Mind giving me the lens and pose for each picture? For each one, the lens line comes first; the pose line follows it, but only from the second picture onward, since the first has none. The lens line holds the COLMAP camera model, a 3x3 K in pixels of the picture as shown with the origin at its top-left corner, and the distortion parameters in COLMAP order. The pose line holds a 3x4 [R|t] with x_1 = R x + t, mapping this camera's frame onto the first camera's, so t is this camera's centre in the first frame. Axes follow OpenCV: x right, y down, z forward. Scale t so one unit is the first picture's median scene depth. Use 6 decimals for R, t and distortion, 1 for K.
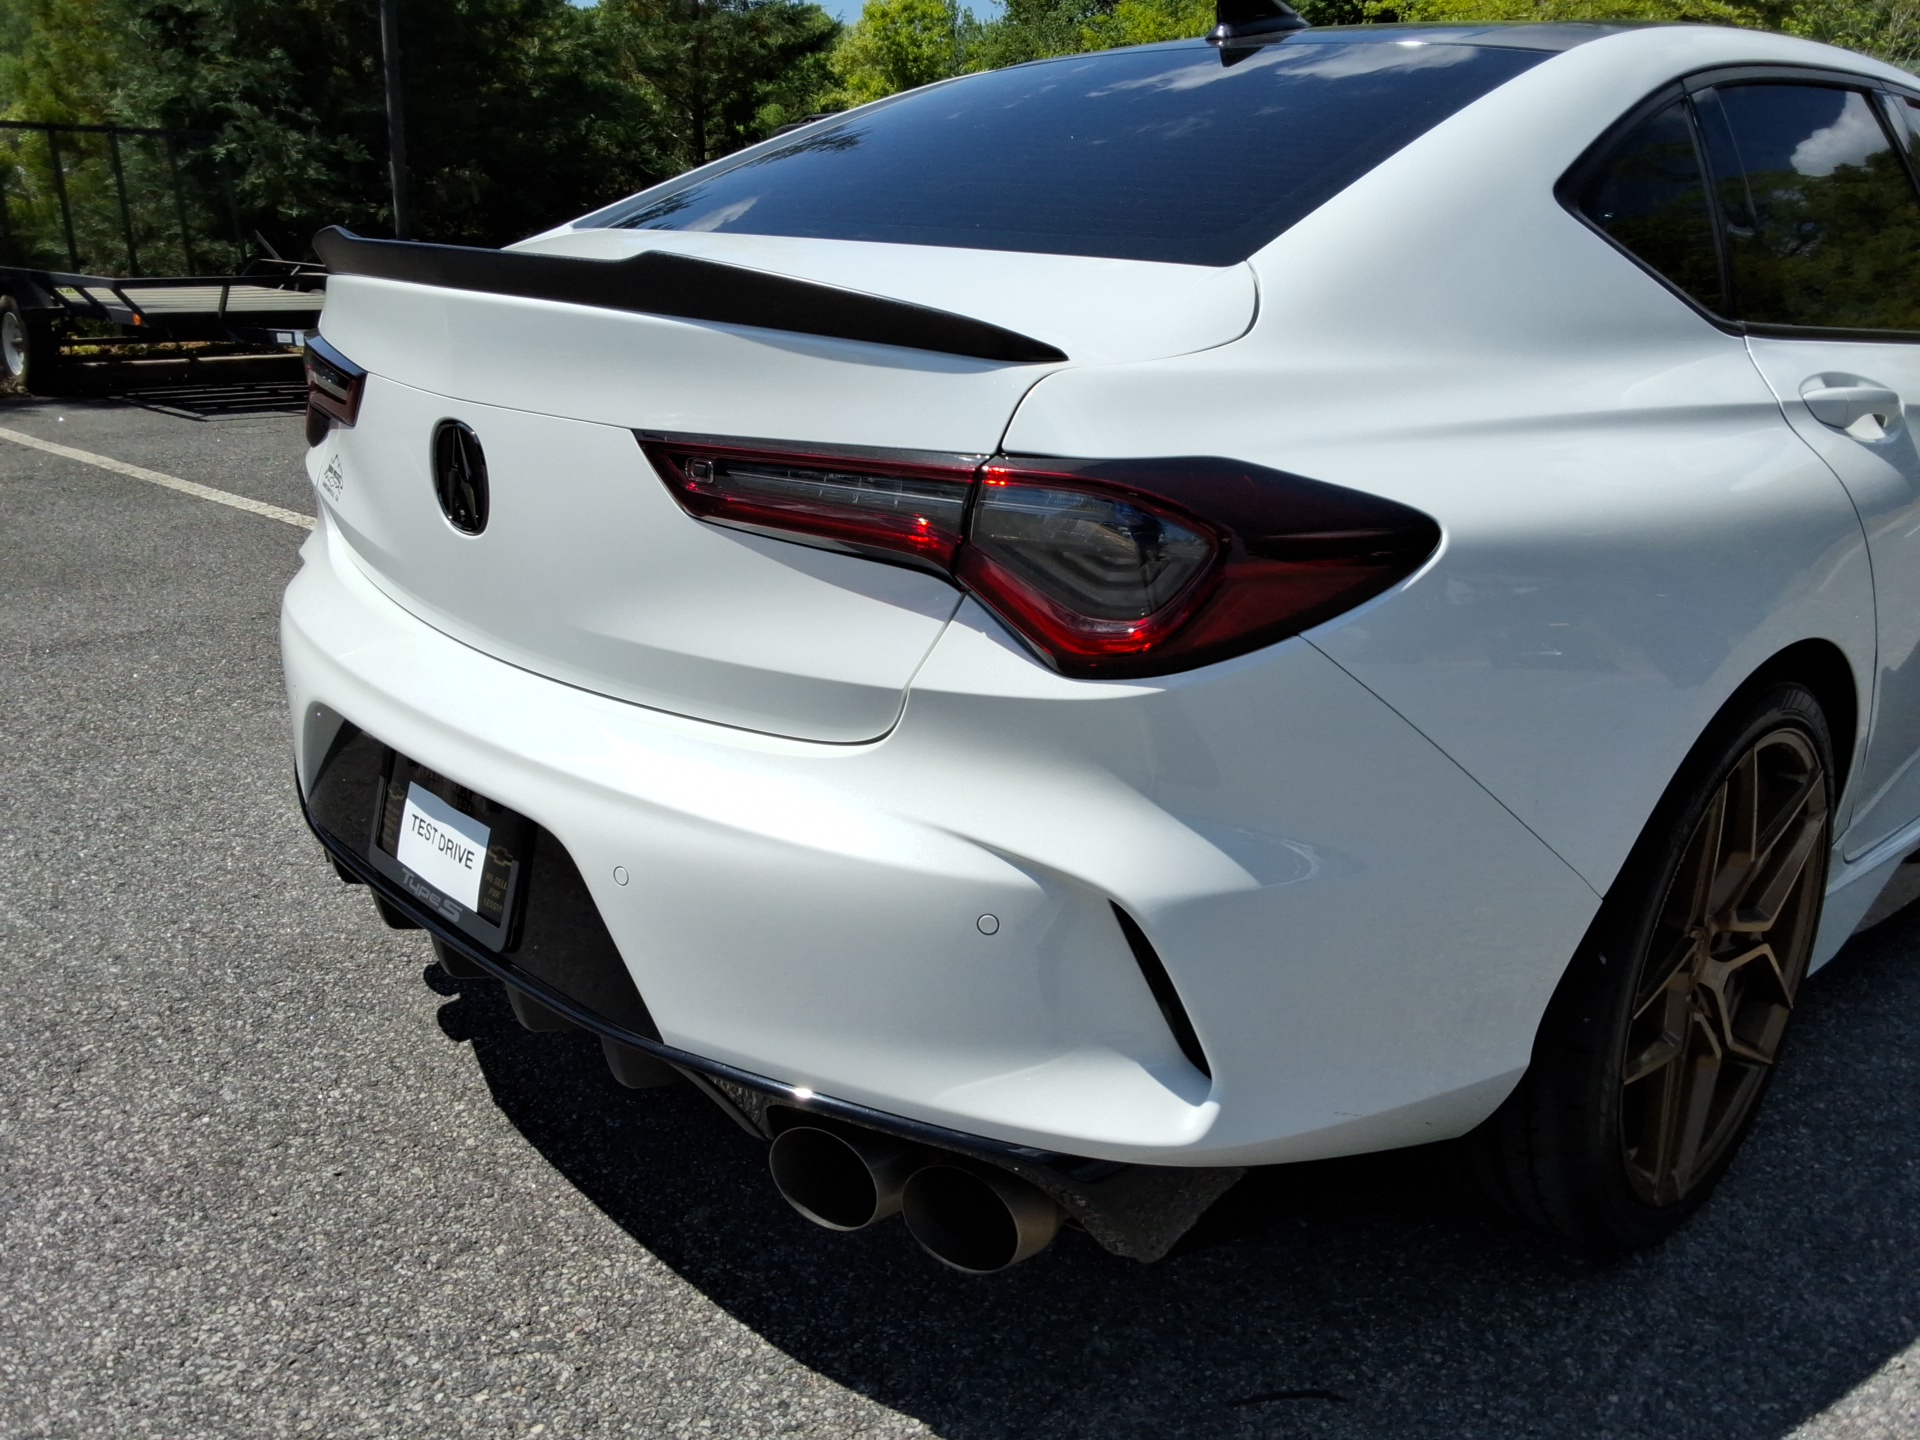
lens RADIAL K [[1490.8, 0, 1000.2], [0, 1490.8, 720.2], [0, 0, 1]] dist [0.101253, -0.112455]
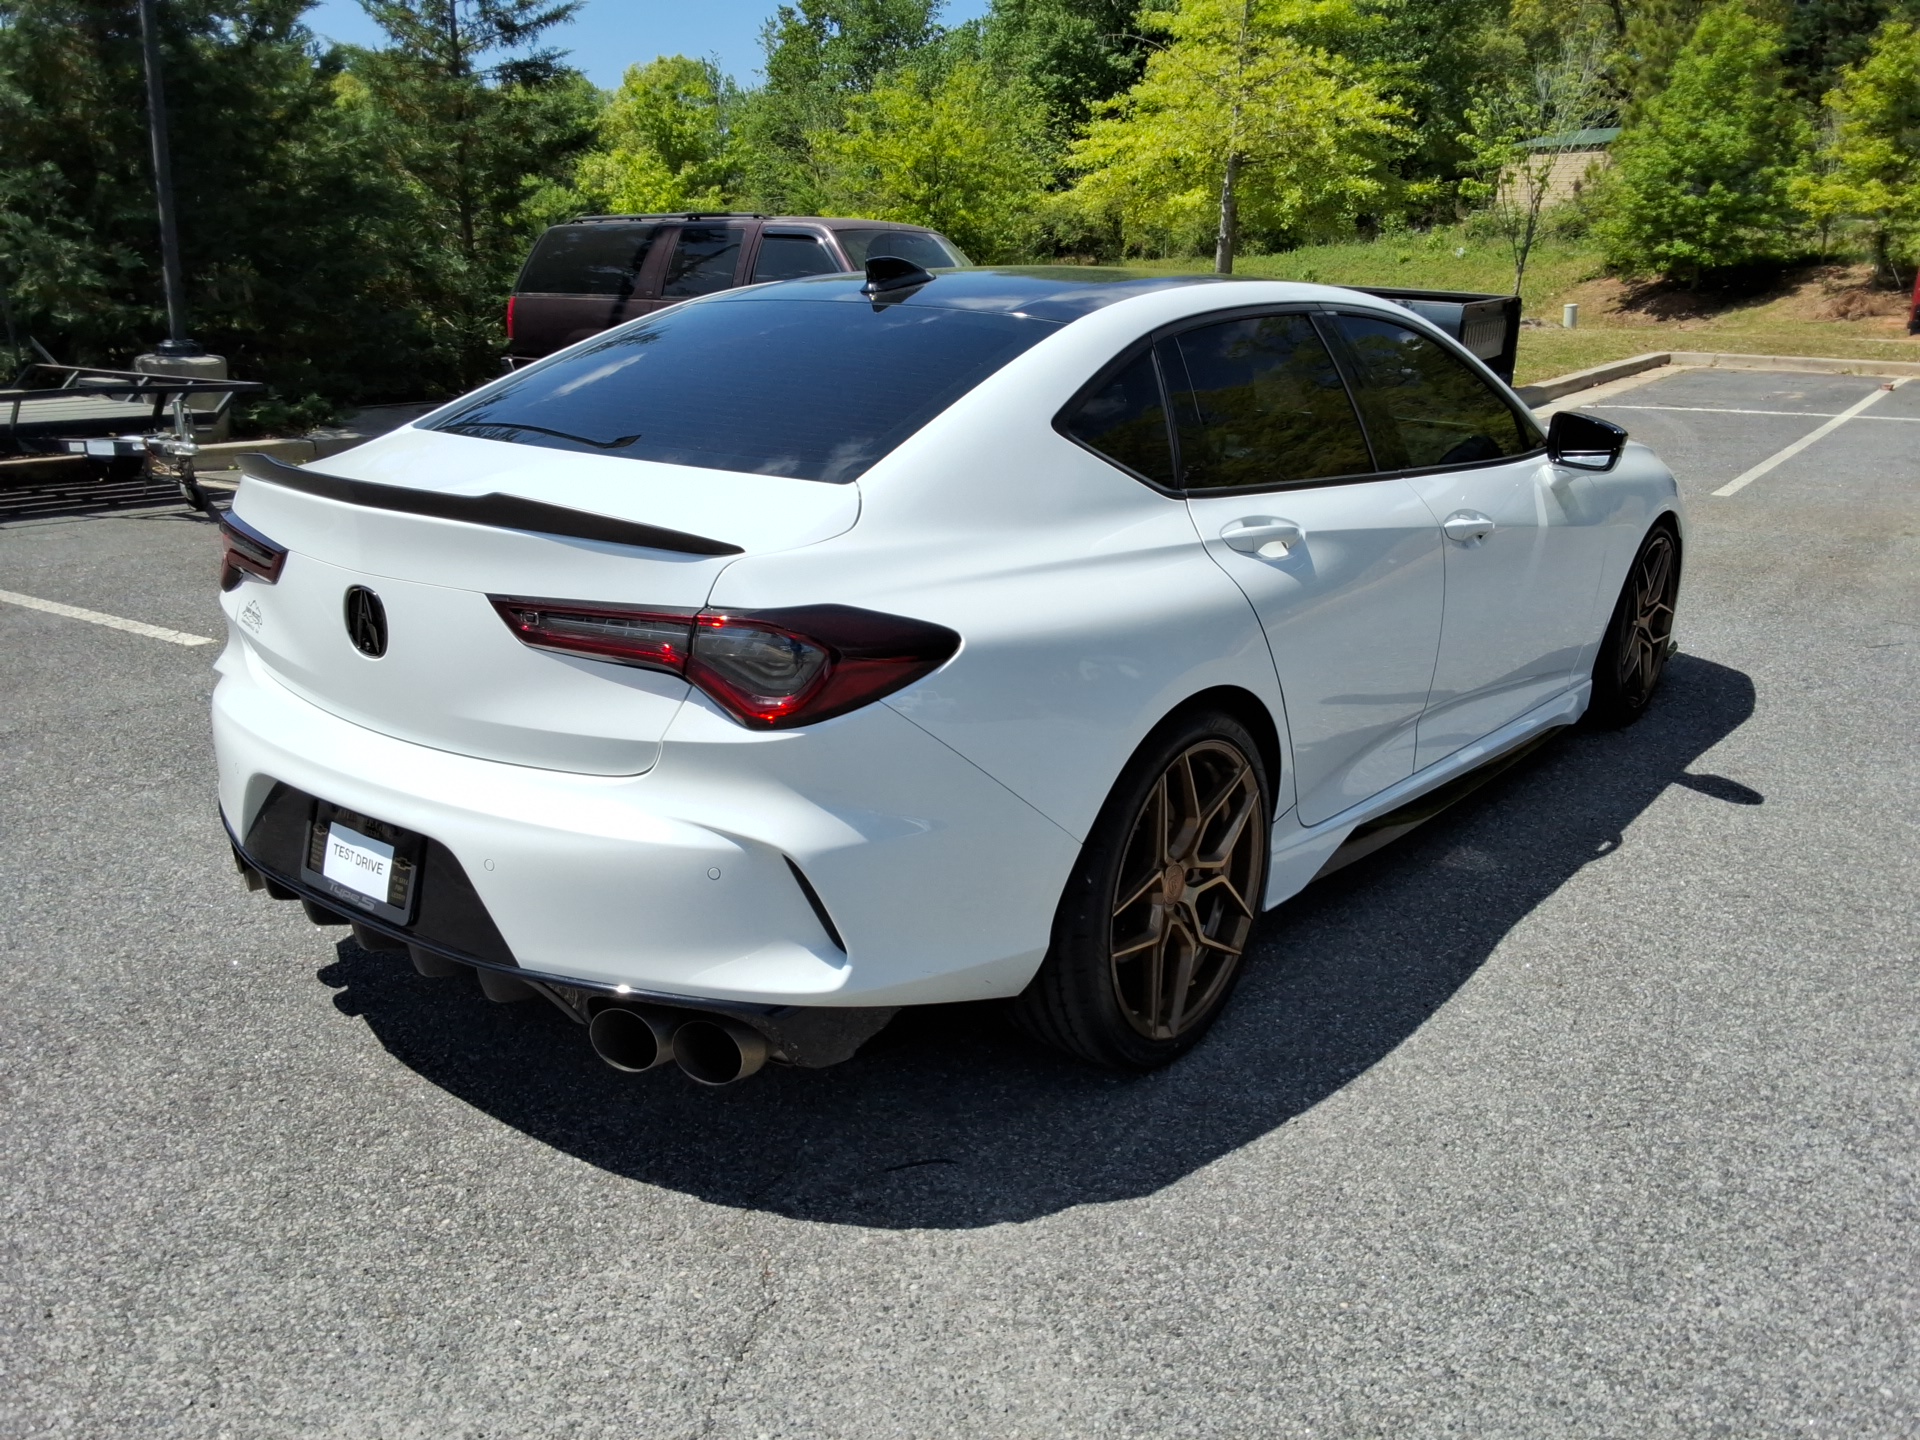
lens RADIAL K [[1518.1, 0, 973.3], [0, 1518.1, 712.4], [0, 0, 1]] dist [0.117150, -0.175624]
pose [[0.992390, -0.048353, 0.113240, 0.070984], [0.052851, 0.997915, -0.037052, 0.021668], [-0.111212, 0.042755, 0.992877, -0.575838]]
